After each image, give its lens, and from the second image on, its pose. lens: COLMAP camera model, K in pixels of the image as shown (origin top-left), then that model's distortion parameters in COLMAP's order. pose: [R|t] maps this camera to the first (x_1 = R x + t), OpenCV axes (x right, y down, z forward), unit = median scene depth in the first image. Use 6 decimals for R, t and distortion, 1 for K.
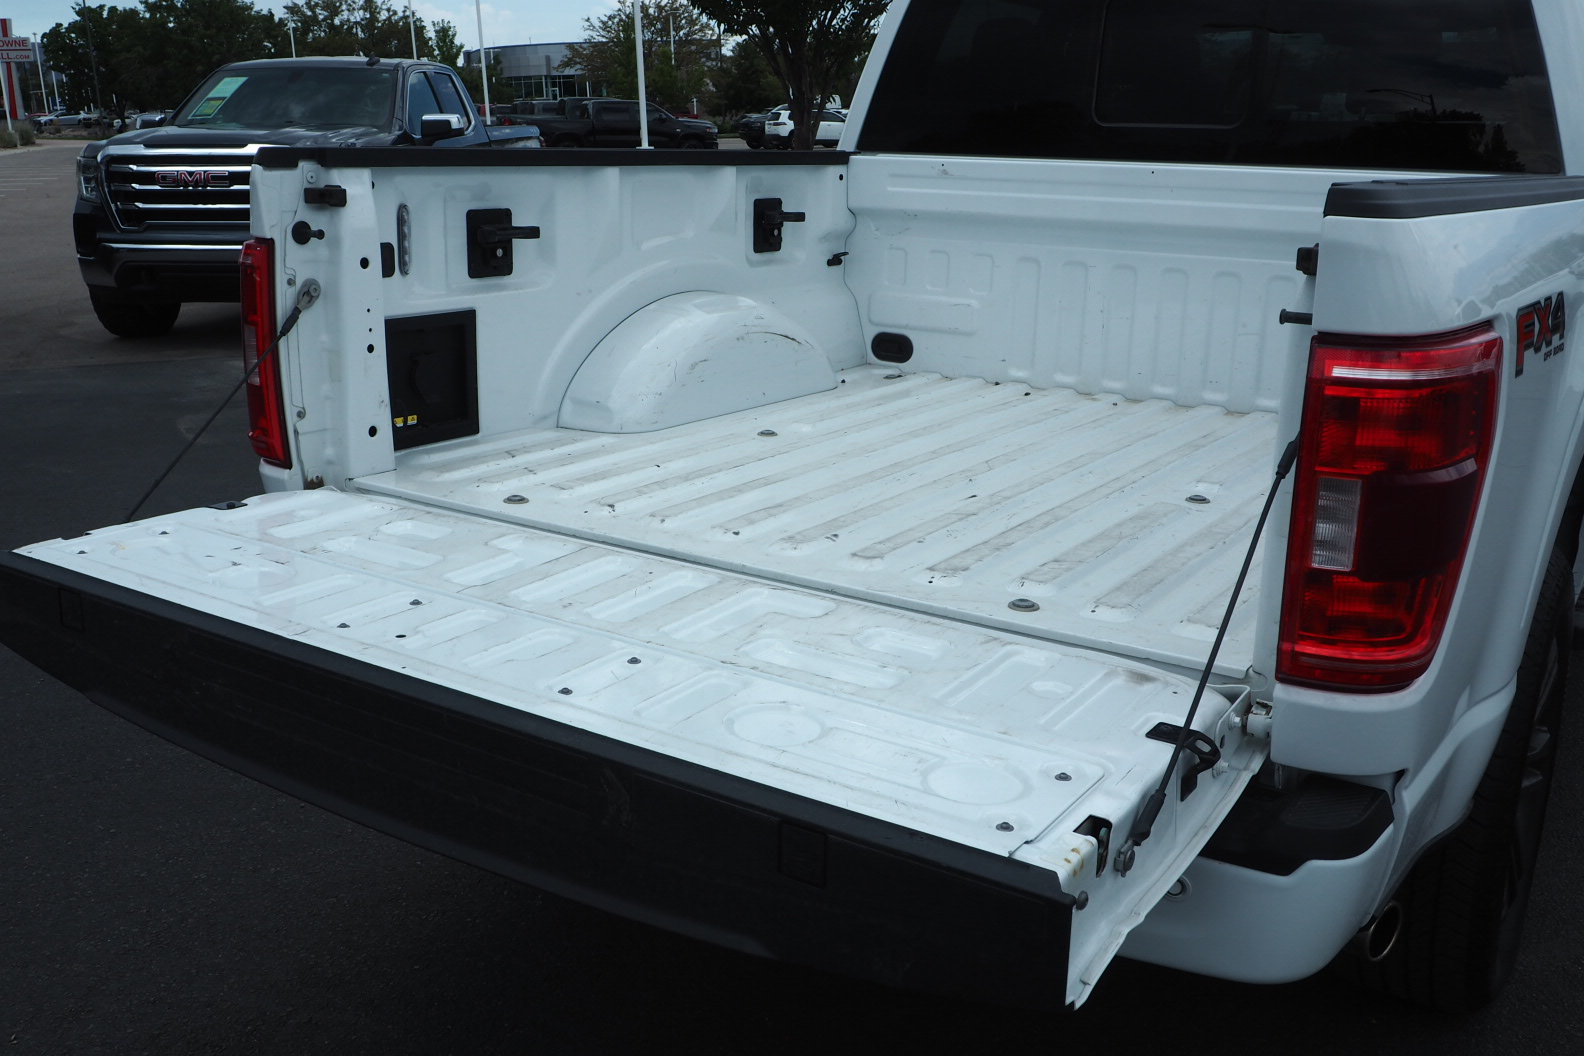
lens RADIAL K [[1501.0, 0, 791.0], [0, 1501.0, 524.8], [0, 0, 1]] dist [-0.009098, 0.000000]
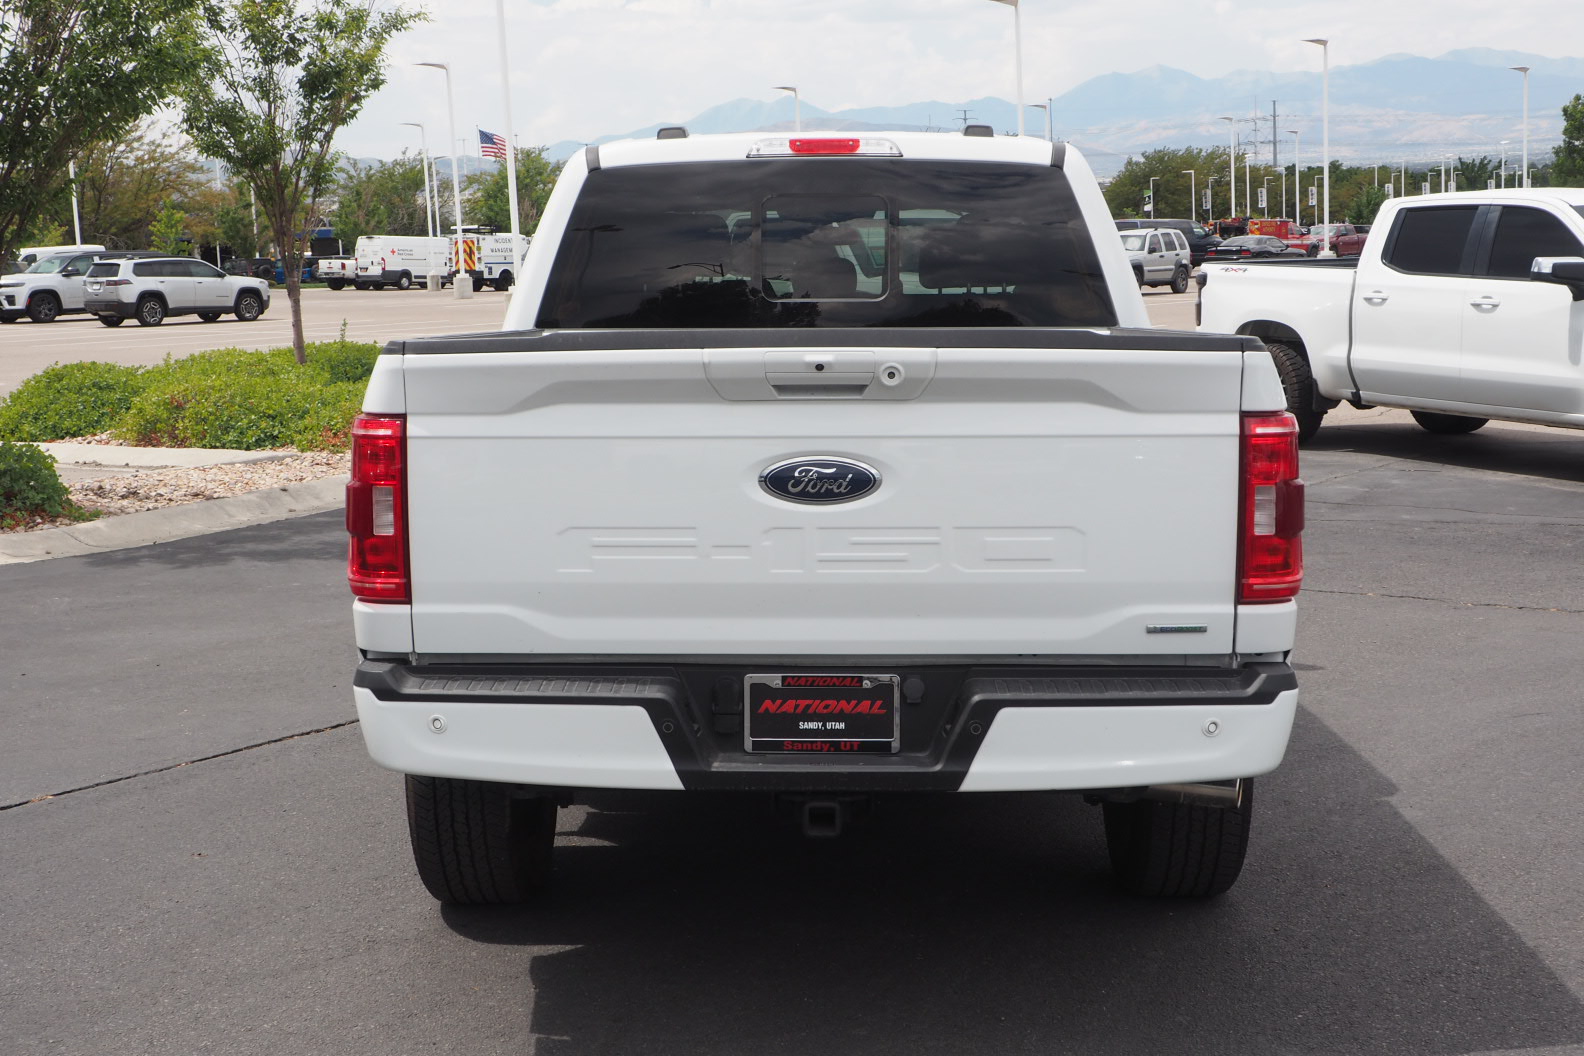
lens RADIAL K [[2087.9, 0, 784.1], [0, 2087.9, 524.7], [0, 0, 1]] dist [-0.008982, 0.000000]
pose [[0.848307, -0.082816, 0.522988, -0.224131], [0.157109, 0.982582, -0.099243, 0.026889], [-0.505659, 0.166354, 0.846543, -0.135291]]
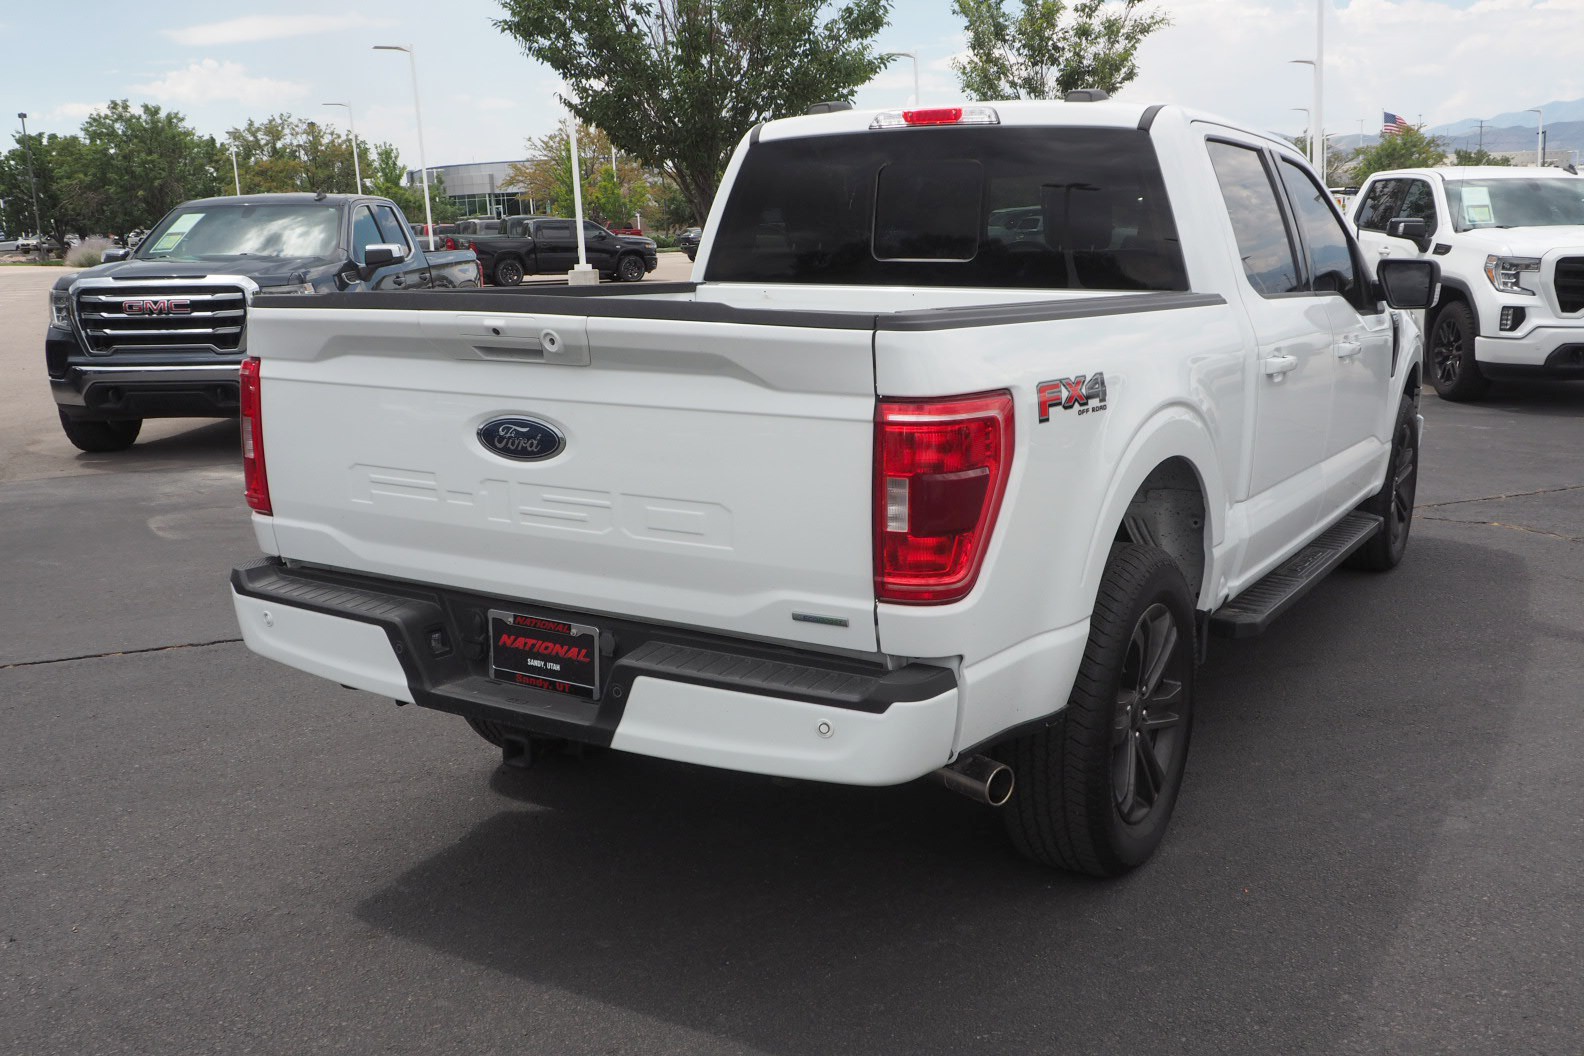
lens RADIAL K [[1501.0, 0, 795.9], [0, 1501.0, 521.8], [0, 0, 1]] dist [-0.009098, 0.000000]
pose [[0.998955, -0.026244, 0.037421, 0.026426], [0.028910, 0.996944, -0.072571, 0.020826], [-0.035402, 0.073577, 0.996661, -0.107069]]
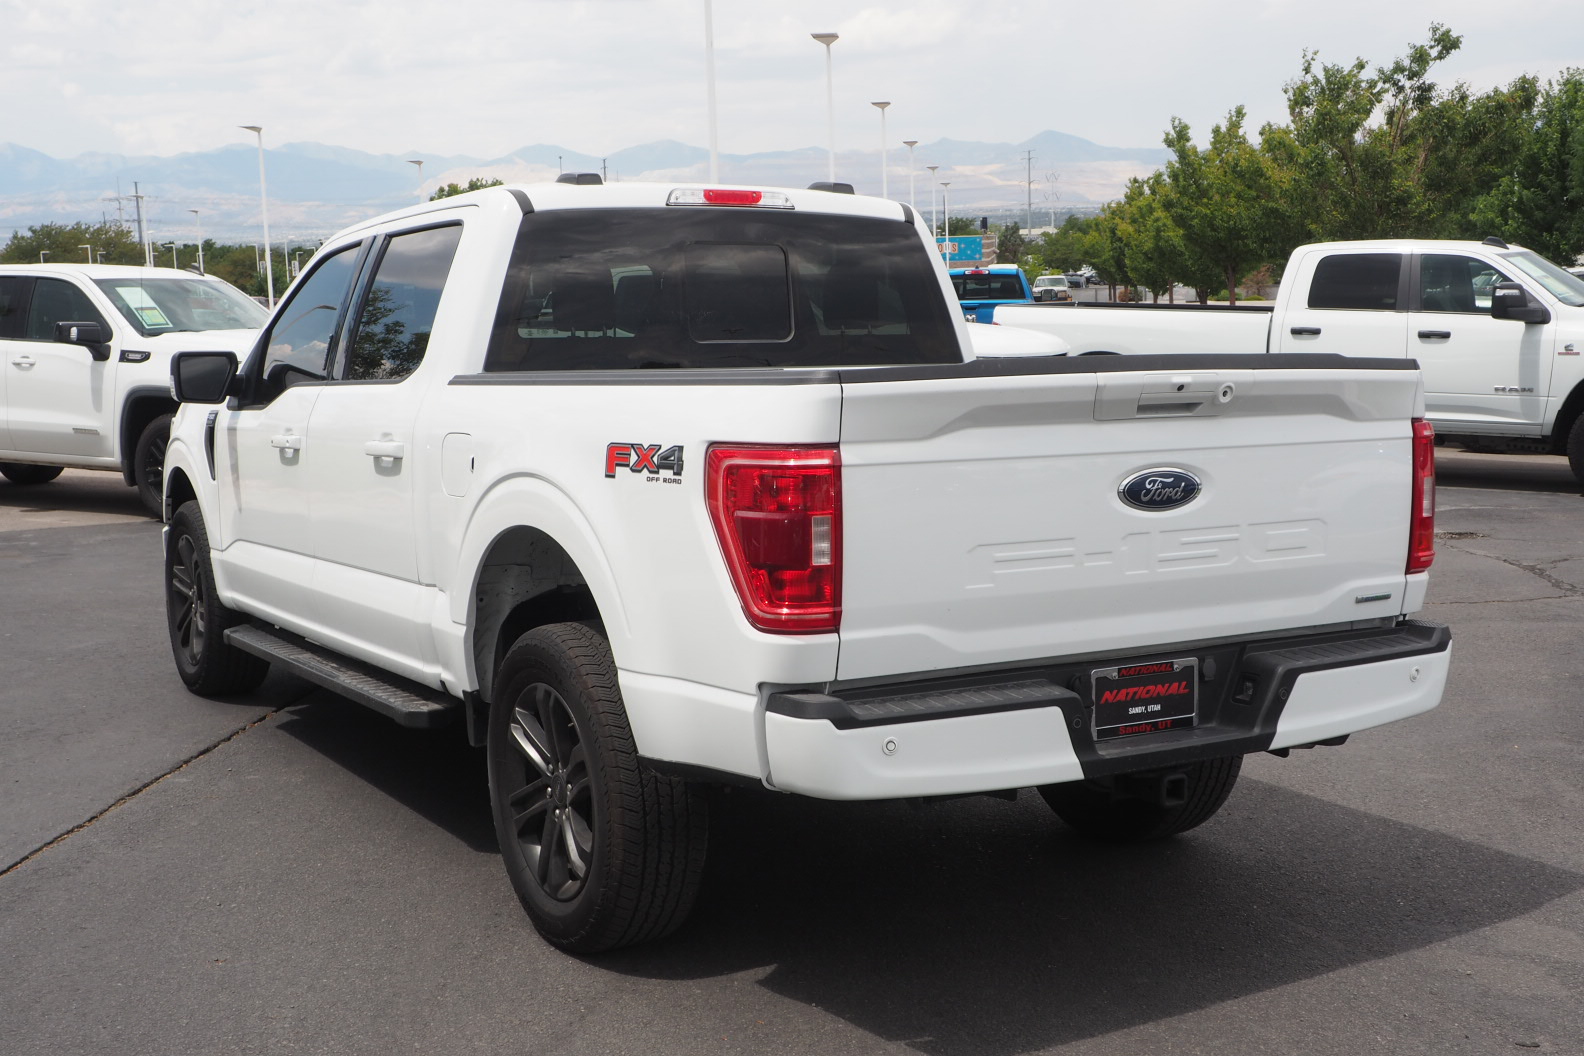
lens RADIAL K [[1902.4, 0, 809.4], [0, 1902.4, 554.2], [0, 0, 1]] dist [-0.008192, 0.000000]
pose [[0.428757, -0.121828, 0.895168, -0.402440], [0.252994, 0.967411, 0.010483, -0.027926], [-0.867272, 0.221978, 0.445606, 0.076777]]
